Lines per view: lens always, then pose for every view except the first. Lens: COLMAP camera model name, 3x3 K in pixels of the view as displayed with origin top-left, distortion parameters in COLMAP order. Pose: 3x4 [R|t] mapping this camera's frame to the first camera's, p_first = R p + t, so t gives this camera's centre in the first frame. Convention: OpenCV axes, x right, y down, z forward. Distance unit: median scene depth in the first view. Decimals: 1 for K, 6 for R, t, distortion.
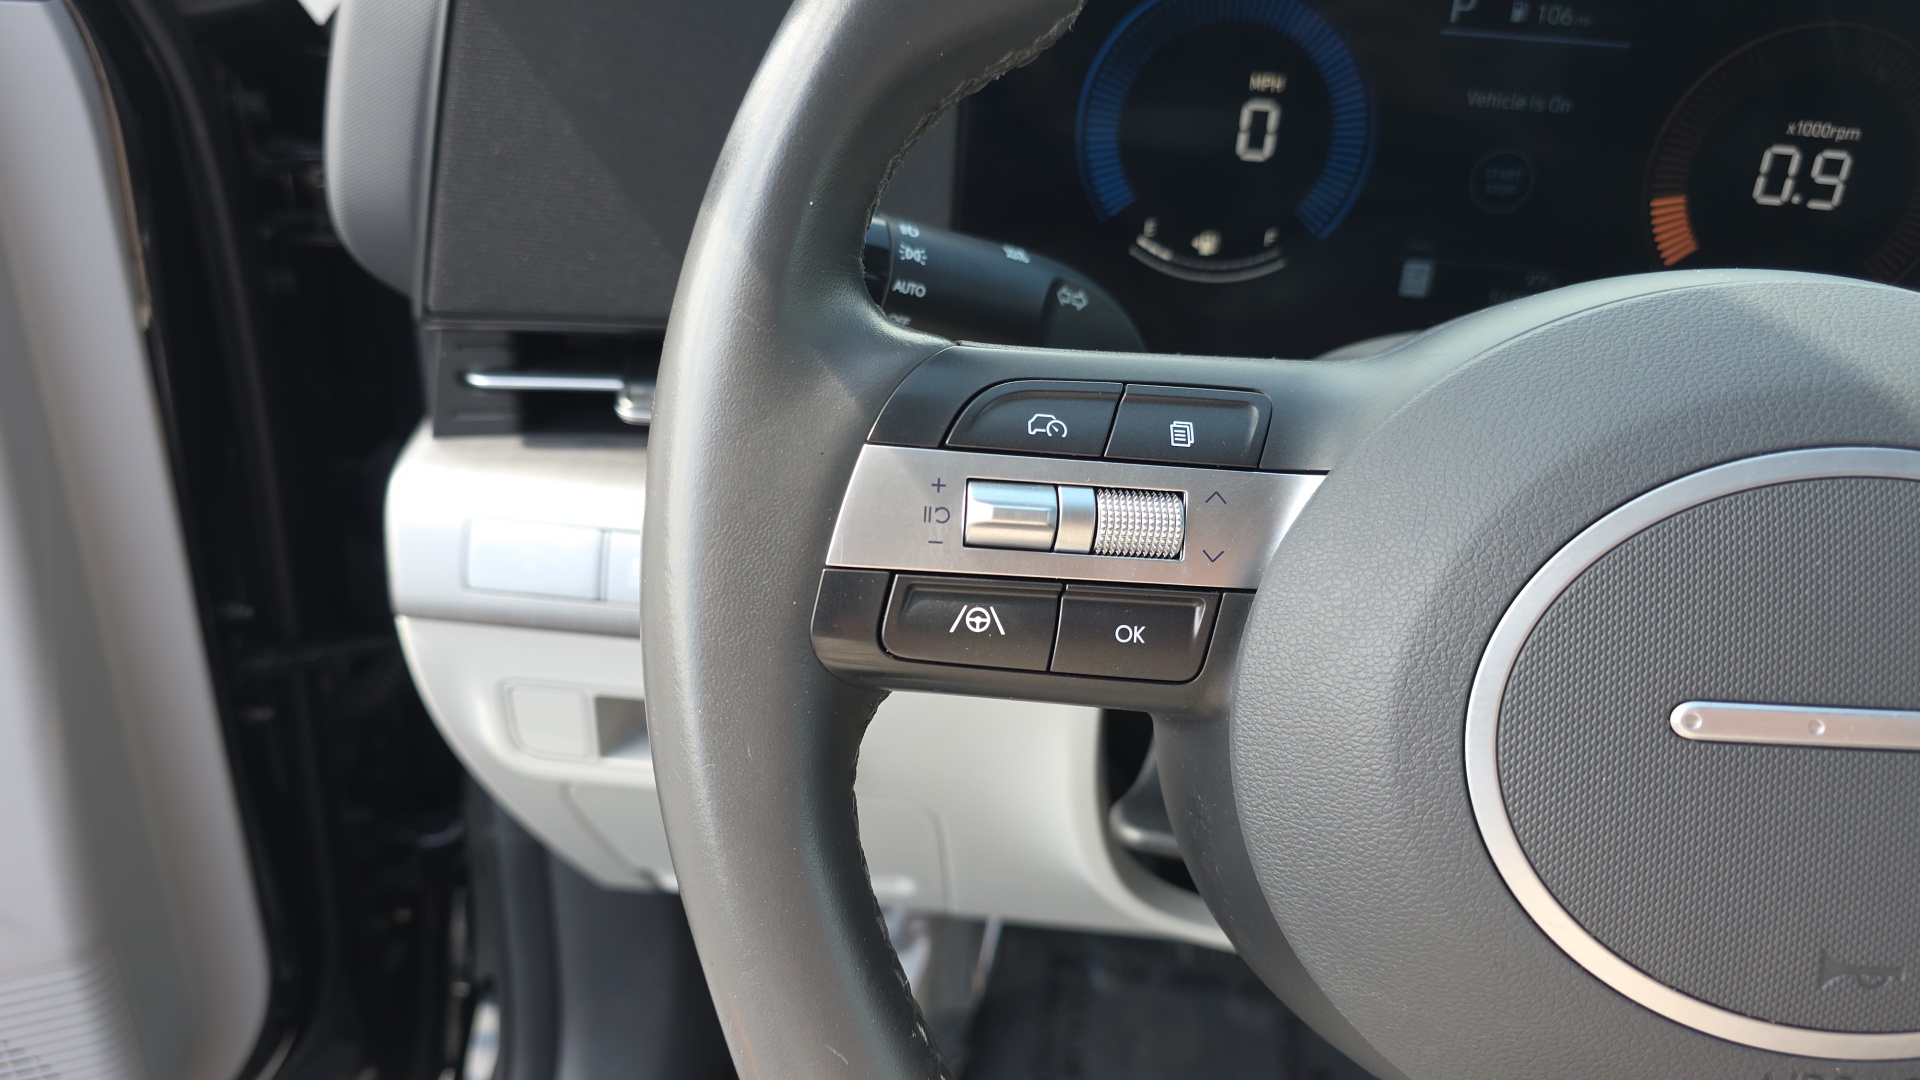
lens RADIAL K [[1341.8, 0, 954.7], [0, 1341.8, 548.7], [0, 0, 1]] dist [0.028105, -0.045556]
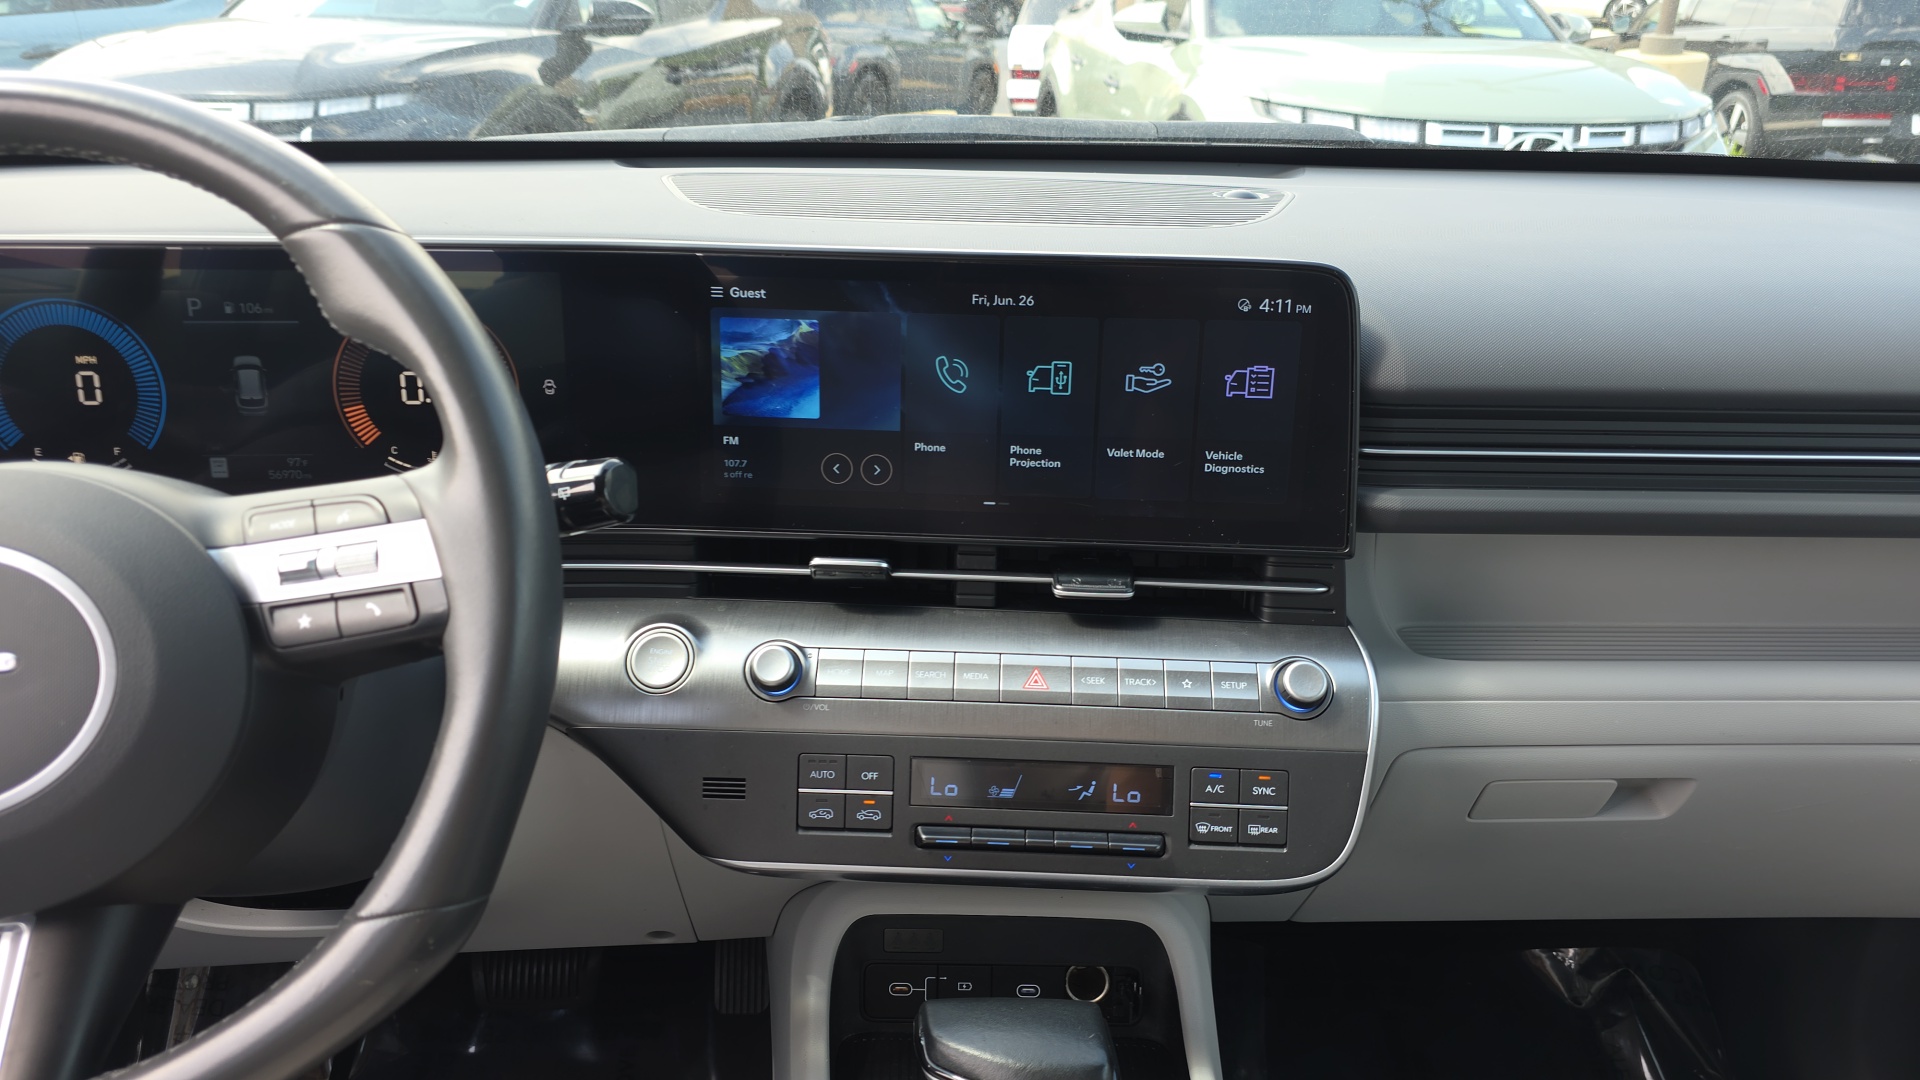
lens RADIAL K [[1311.3, 0, 966.5], [0, 1311.3, 518.6], [0, 0, 1]] dist [0.054072, -0.063718]
pose [[0.982782, -0.102022, 0.154049, 1.021693], [0.124446, 0.981761, -0.143734, 0.207913], [-0.136575, 0.160430, 0.977553, -0.688210]]
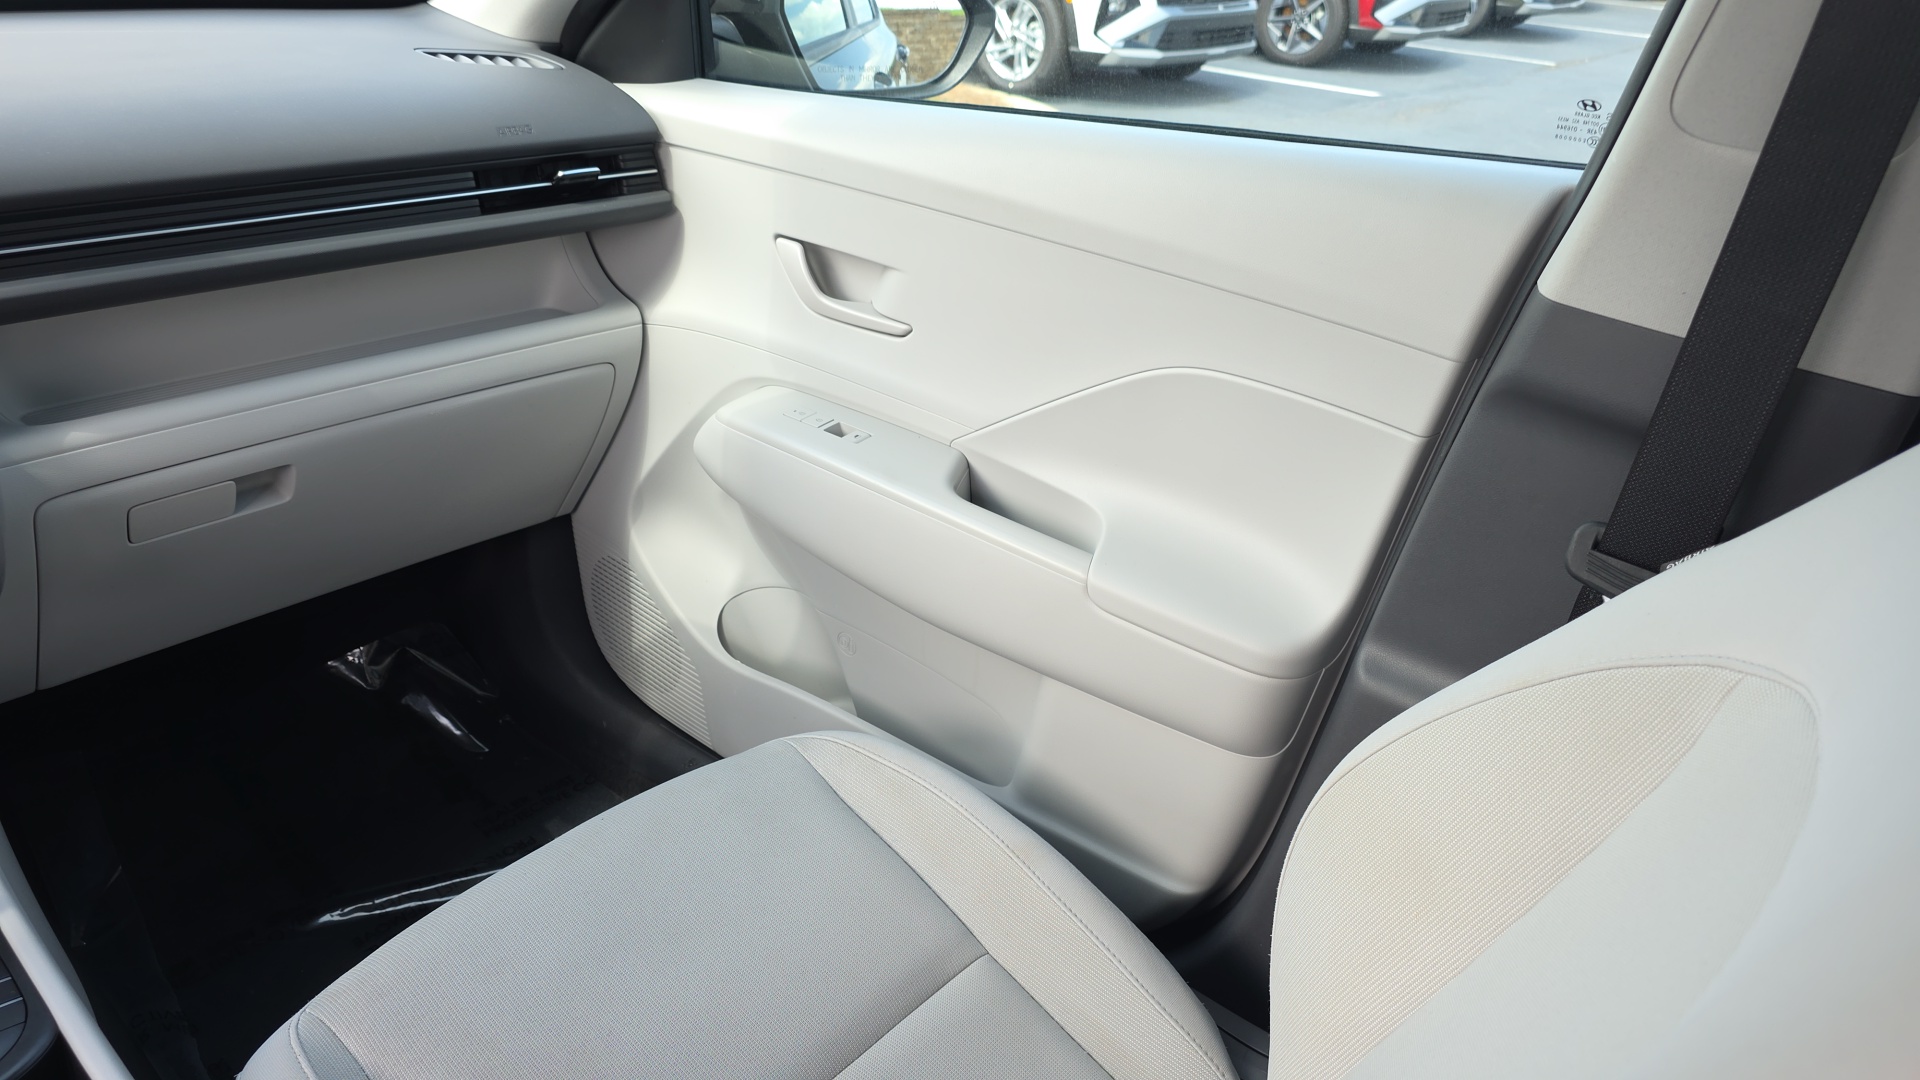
lens RADIAL K [[1311.3, 0, 985.6], [0, 1311.3, 537.1], [0, 0, 1]] dist [0.054072, -0.063718]
pose [[0.531085, -0.401835, 0.745975, 1.006217], [0.390286, 0.897450, 0.205572, 0.556635], [-0.752081, 0.181967, 0.633452, -1.605935]]
